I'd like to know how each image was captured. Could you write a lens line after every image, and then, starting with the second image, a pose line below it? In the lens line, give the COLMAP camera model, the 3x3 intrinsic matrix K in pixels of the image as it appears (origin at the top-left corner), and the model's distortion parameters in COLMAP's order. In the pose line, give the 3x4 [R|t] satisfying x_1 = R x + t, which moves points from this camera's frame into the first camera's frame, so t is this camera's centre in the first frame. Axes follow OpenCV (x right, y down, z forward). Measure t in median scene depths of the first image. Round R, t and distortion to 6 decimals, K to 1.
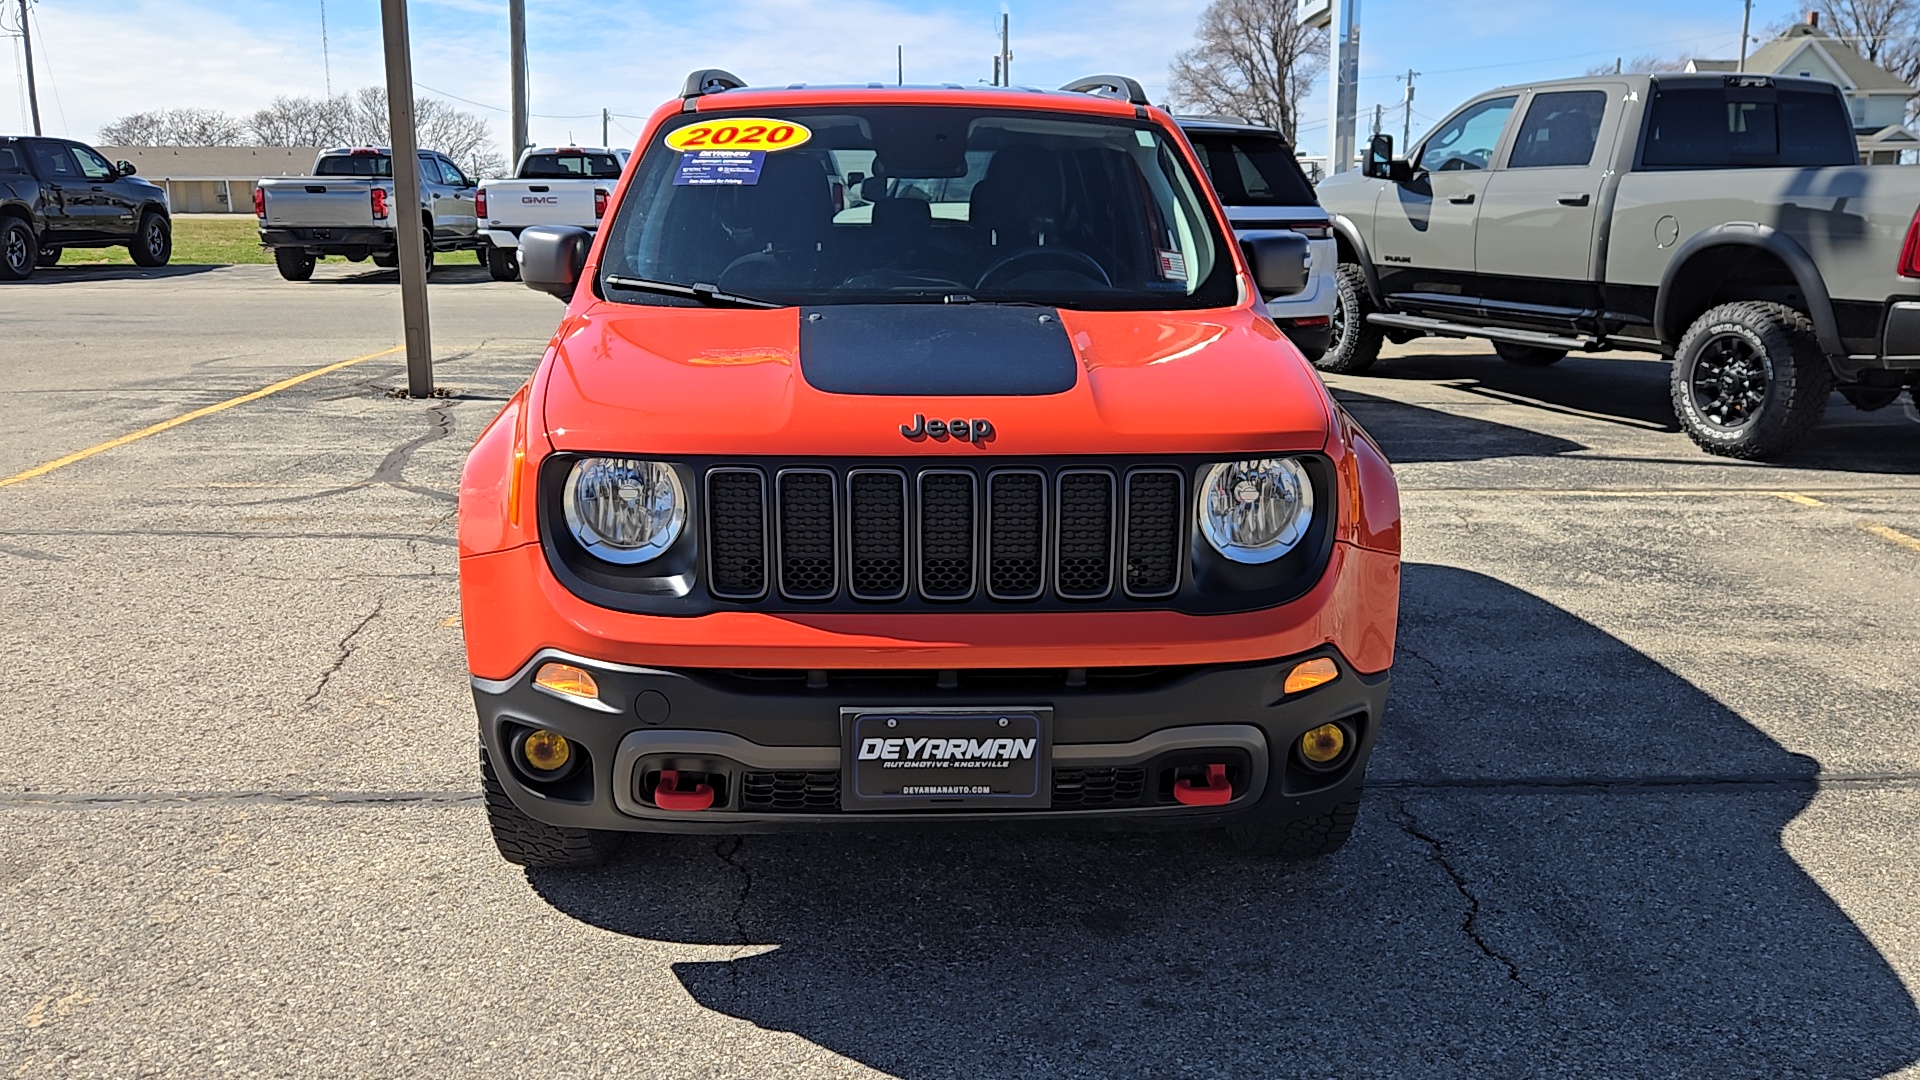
lens RADIAL K [[1592.8, 0, 969.3], [0, 1592.8, 537.3], [0, 0, 1]] dist [0.011617, -0.001399]
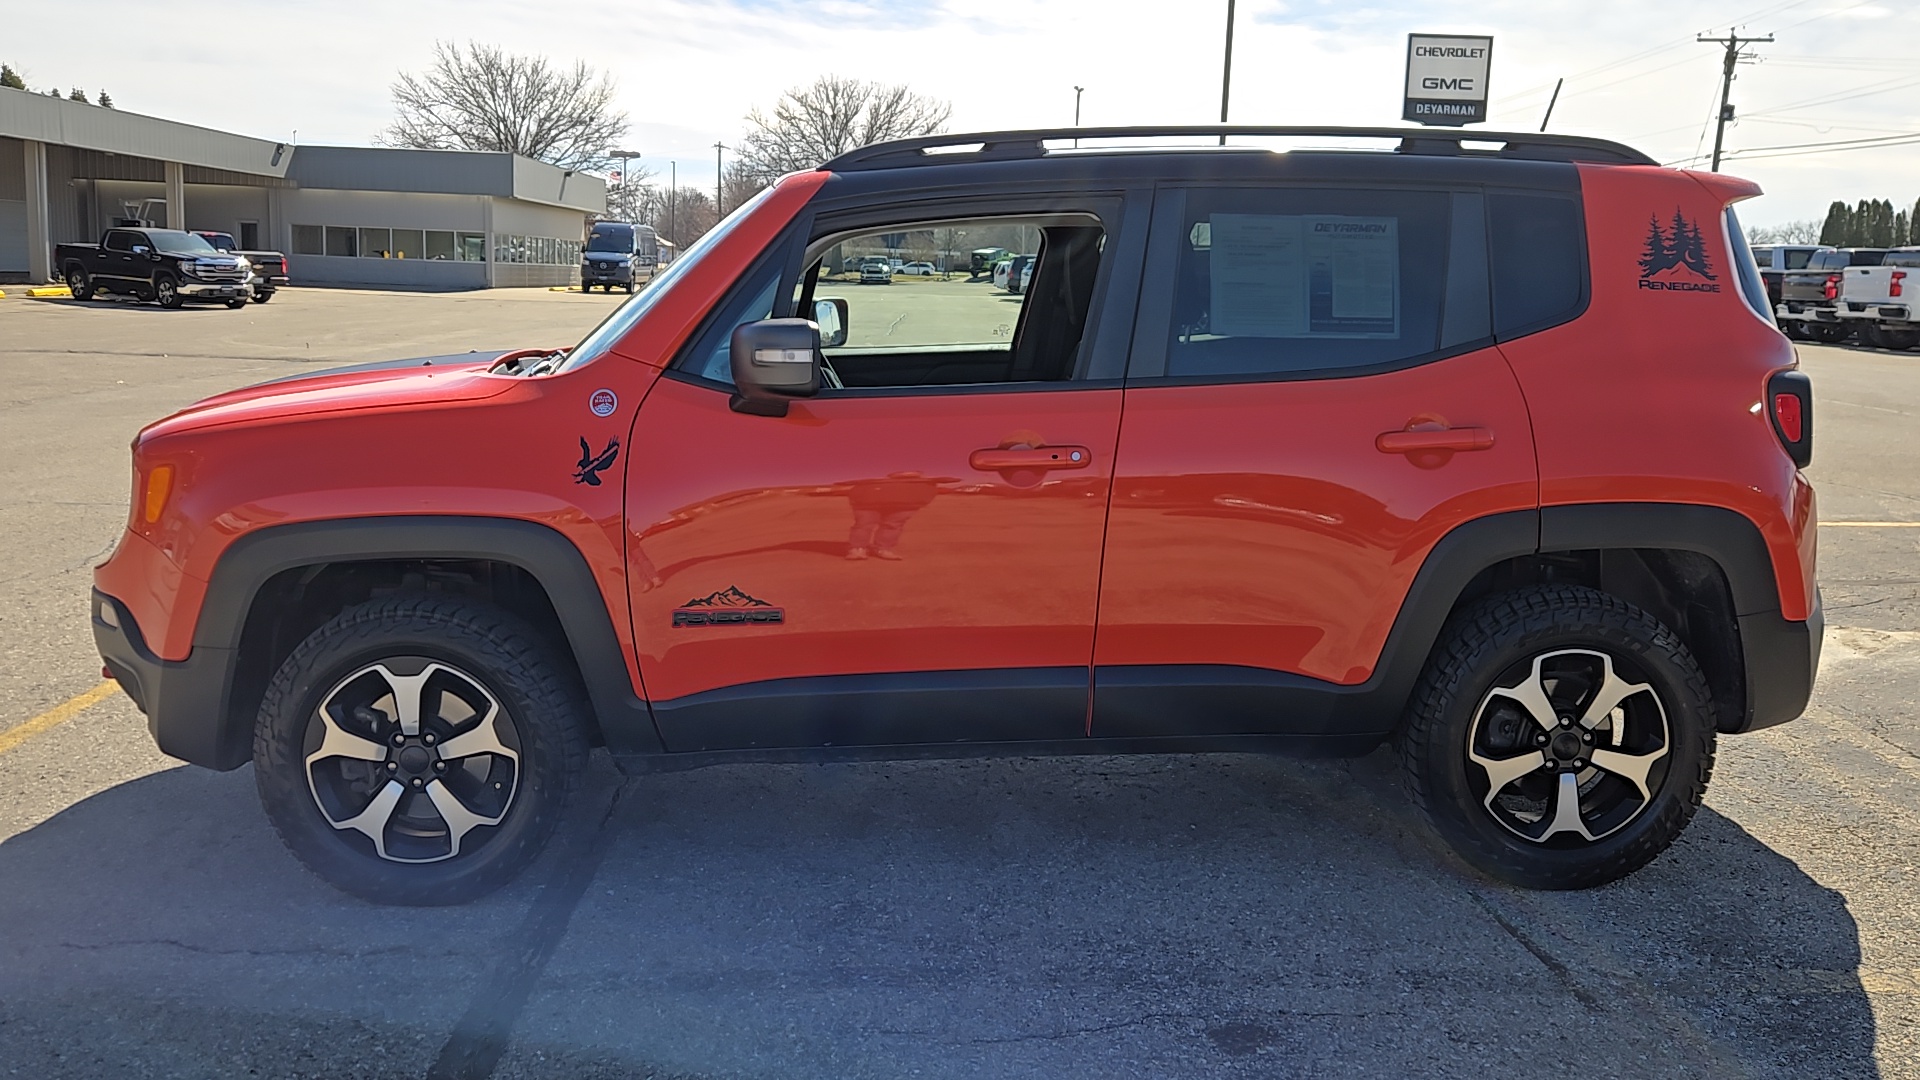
lens RADIAL K [[1615.4, 0, 960.5], [0, 1615.4, 538.0], [0, 0, 1]] dist [0.014476, -0.007424]
pose [[-0.019347, 0.162048, -0.986593, 0.204424], [-0.228555, 0.959932, 0.162151, -0.047378], [0.973339, 0.228627, 0.018465, 0.221523]]
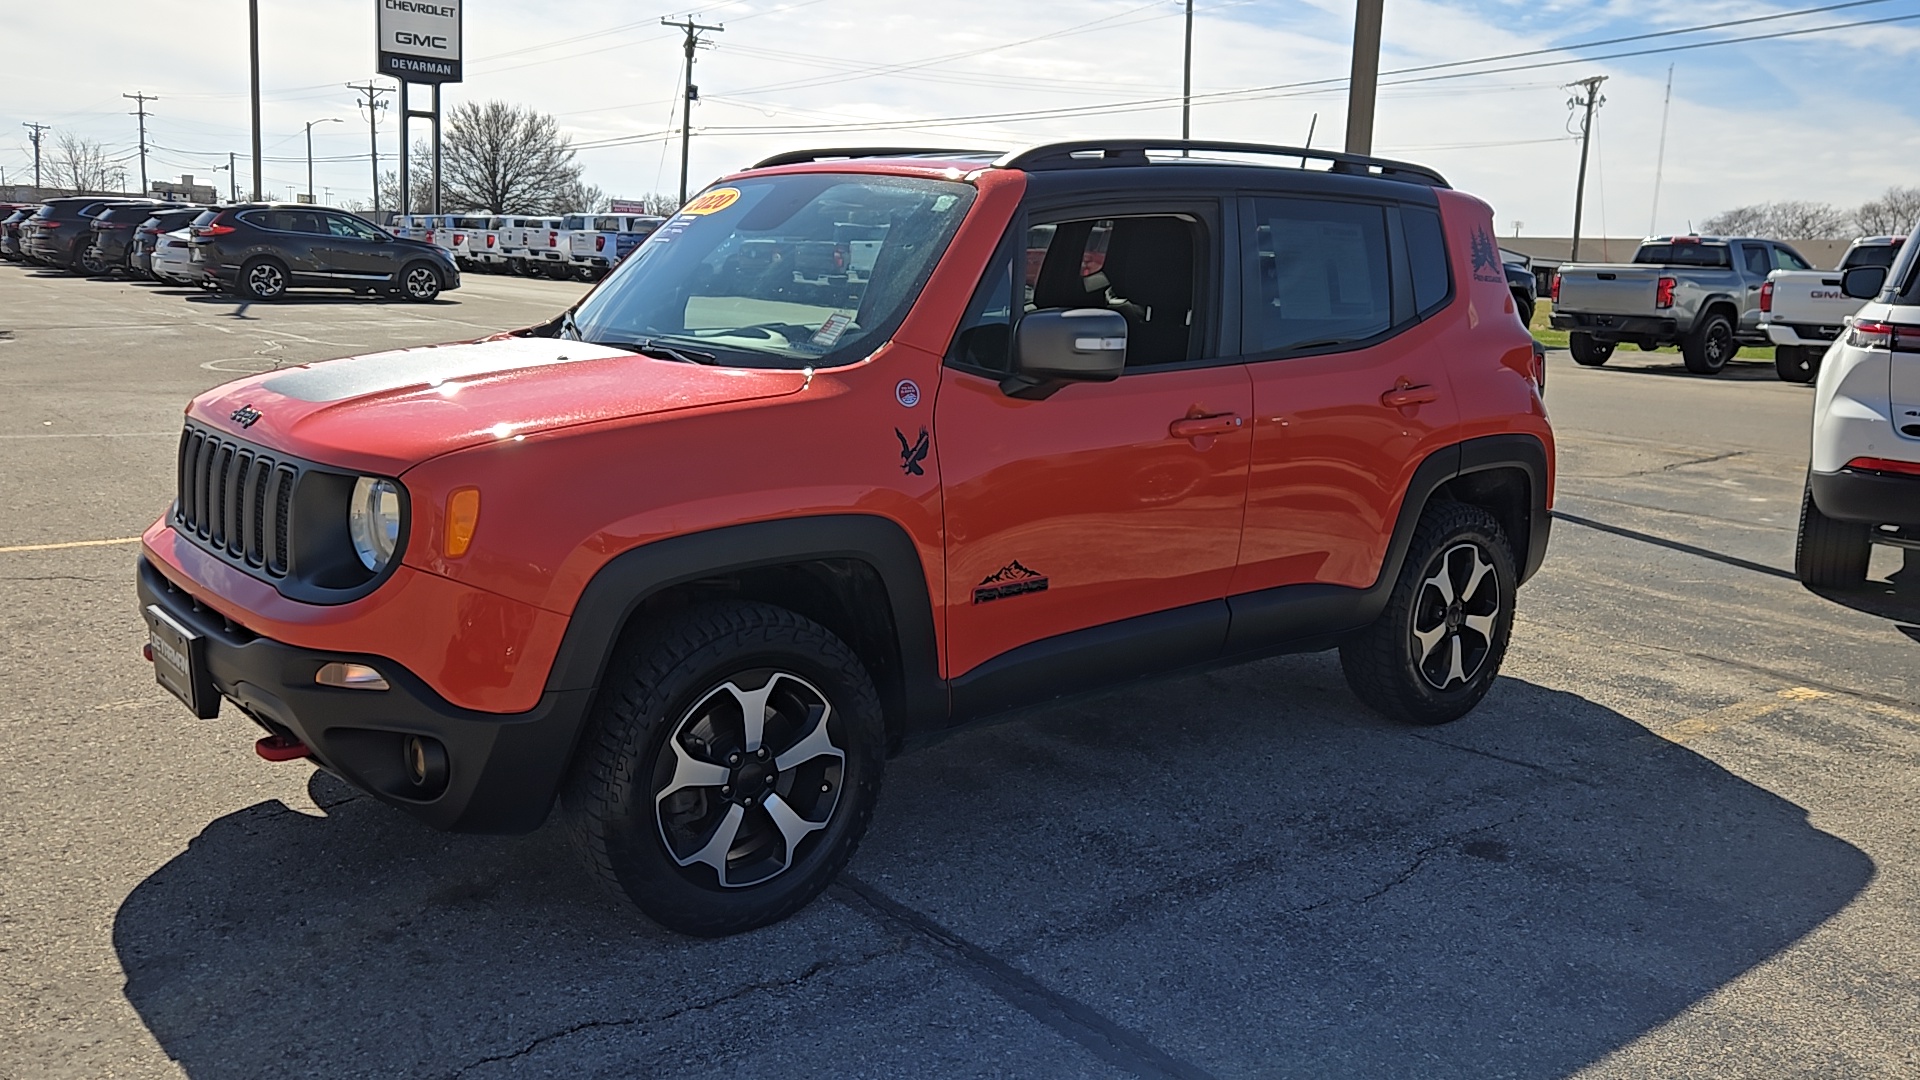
lens RADIAL K [[1615.4, 0, 960.5], [0, 1615.4, 538.0], [0, 0, 1]] dist [0.014476, -0.007424]
pose [[0.592141, 0.157019, -0.790388, 0.177264], [-0.202879, 0.978287, 0.042355, -0.018206], [0.779878, 0.135273, 0.611140, 0.085741]]
